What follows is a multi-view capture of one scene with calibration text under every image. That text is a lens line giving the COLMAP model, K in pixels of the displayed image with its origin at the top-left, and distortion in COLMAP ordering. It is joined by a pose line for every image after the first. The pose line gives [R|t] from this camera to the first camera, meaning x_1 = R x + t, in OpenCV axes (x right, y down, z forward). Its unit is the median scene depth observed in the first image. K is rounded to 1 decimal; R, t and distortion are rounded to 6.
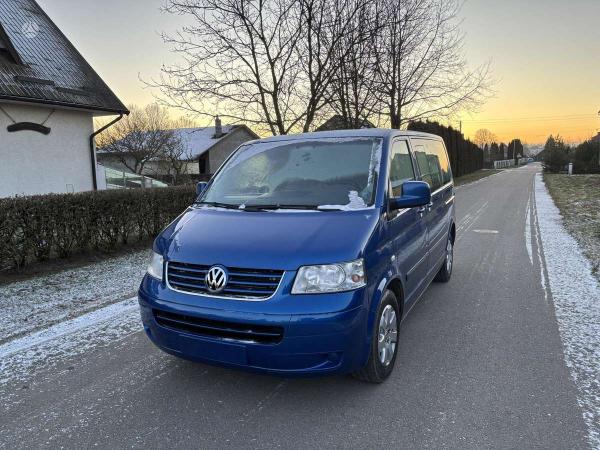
lens RADIAL K [[447.0, 0, 295.8], [0, 447.0, 224.2], [0, 0, 1]] dist [0.047549, -0.036202]
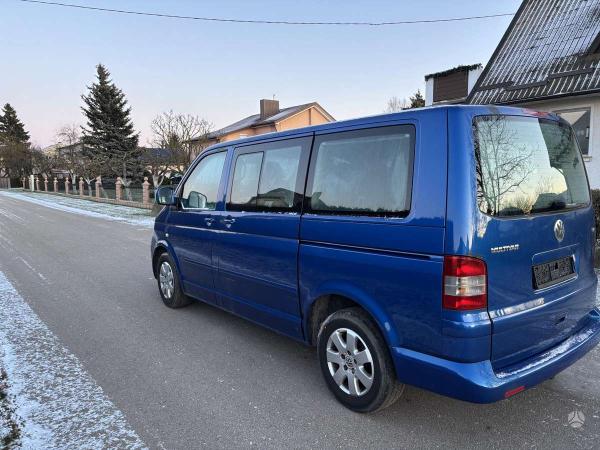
lens RADIAL K [[447.0, 0, 298.7], [0, 447.0, 226.6], [0, 0, 1]] dist [0.047549, -0.036202]
pose [[-0.418735, 0.120692, -0.900053, 0.968624], [-0.103730, 0.978285, 0.179441, -0.190952], [0.902165, 0.168501, -0.397122, 1.372940]]
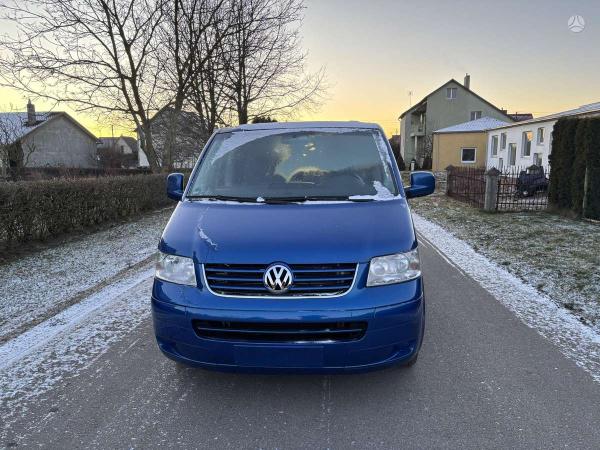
lens RADIAL K [[447.0, 0, 294.1], [0, 447.0, 224.8], [0, 0, 1]] dist [0.047549, -0.036202]
pose [[0.930301, -0.041139, 0.364482, -0.287204], [0.037266, 0.999149, 0.017654, -0.000544], [-0.364898, -0.002841, 0.931043, 0.087728]]
